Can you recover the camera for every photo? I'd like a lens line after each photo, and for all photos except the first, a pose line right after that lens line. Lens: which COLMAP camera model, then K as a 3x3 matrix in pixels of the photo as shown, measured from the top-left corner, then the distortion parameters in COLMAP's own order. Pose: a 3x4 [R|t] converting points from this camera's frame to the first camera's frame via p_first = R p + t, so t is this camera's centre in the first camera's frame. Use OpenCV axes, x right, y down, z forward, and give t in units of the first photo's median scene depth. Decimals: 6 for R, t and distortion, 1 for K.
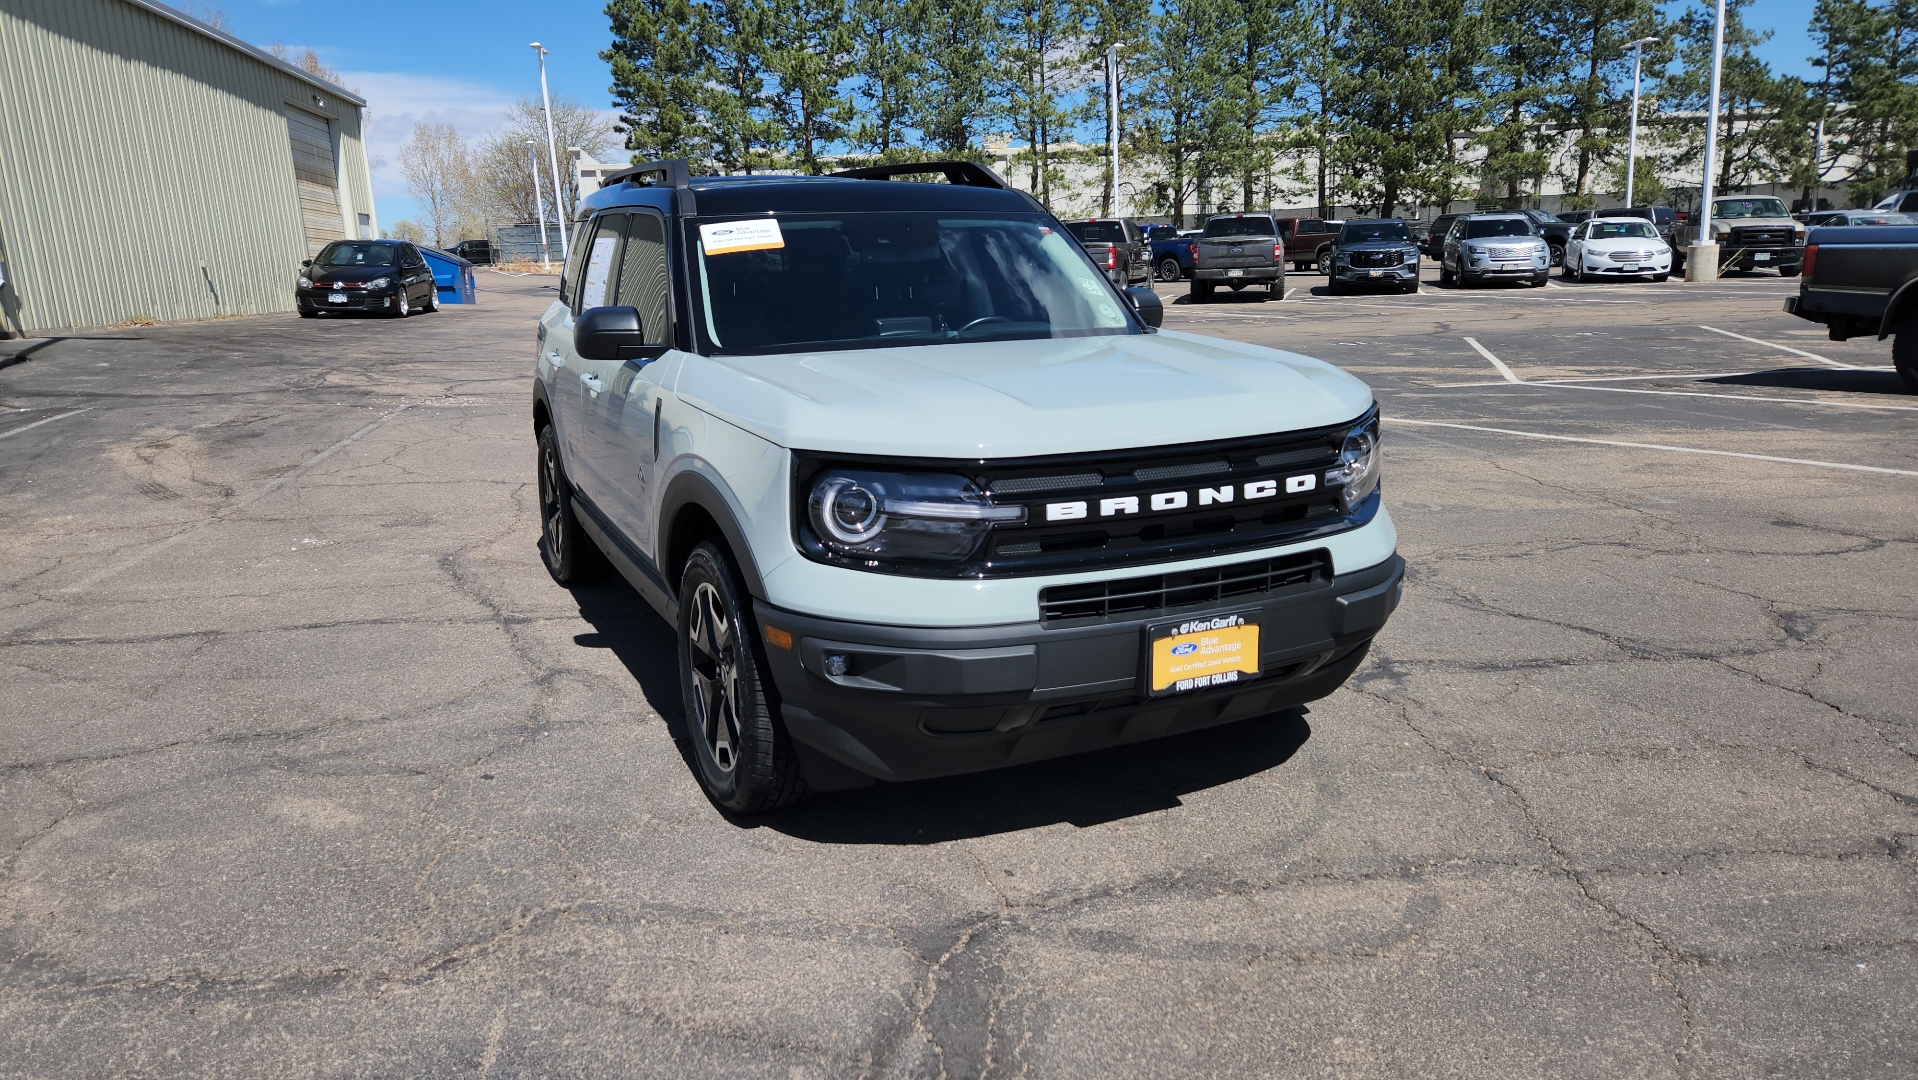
lens RADIAL K [[1276.5, 0, 910.6], [0, 1276.5, 549.6], [0, 0, 1]] dist [0.072939, -0.056828]
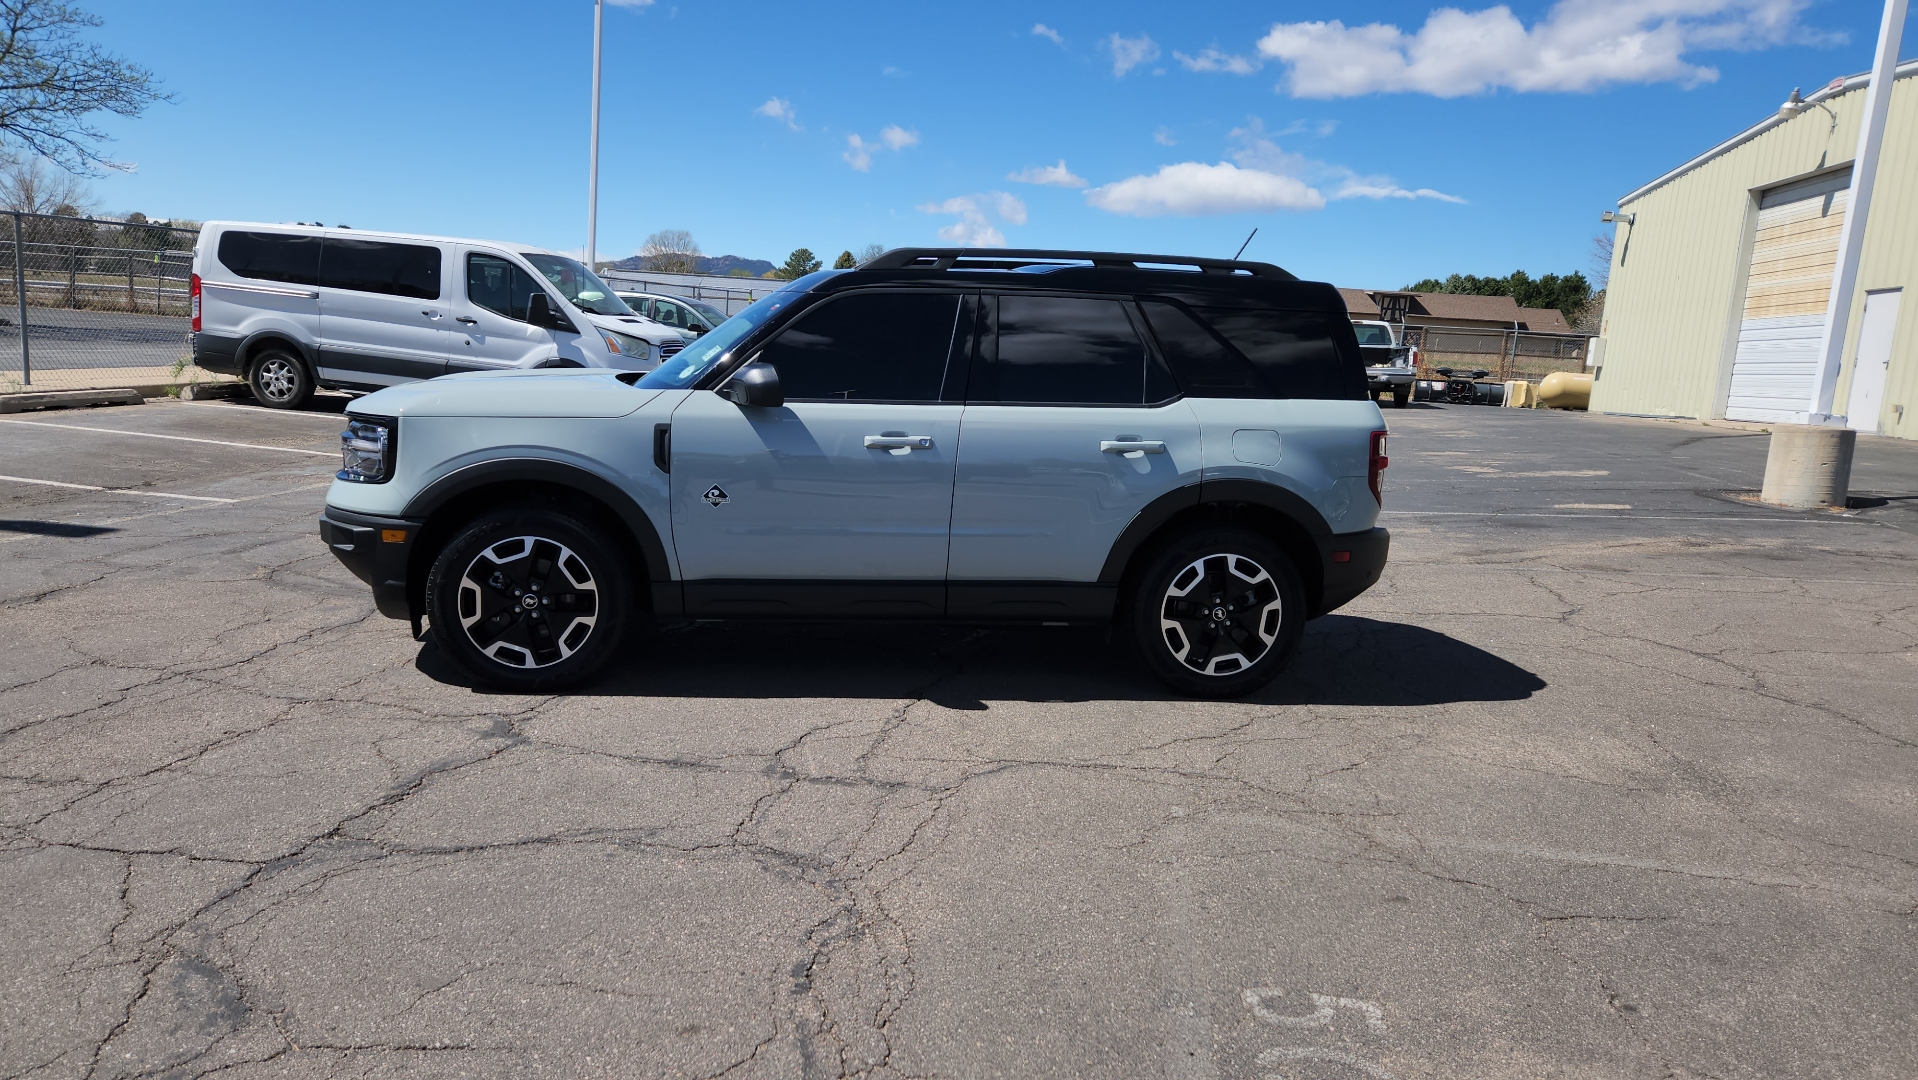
lens RADIAL K [[1276.5, 0, 922.9], [0, 1276.5, 520.2], [0, 0, 1]] dist [0.072939, -0.056828]
pose [[-0.282310, 0.152876, -0.947064, 0.821805], [-0.263486, 0.936898, 0.229777, -0.259186], [0.922429, 0.314407, -0.224215, 1.009905]]
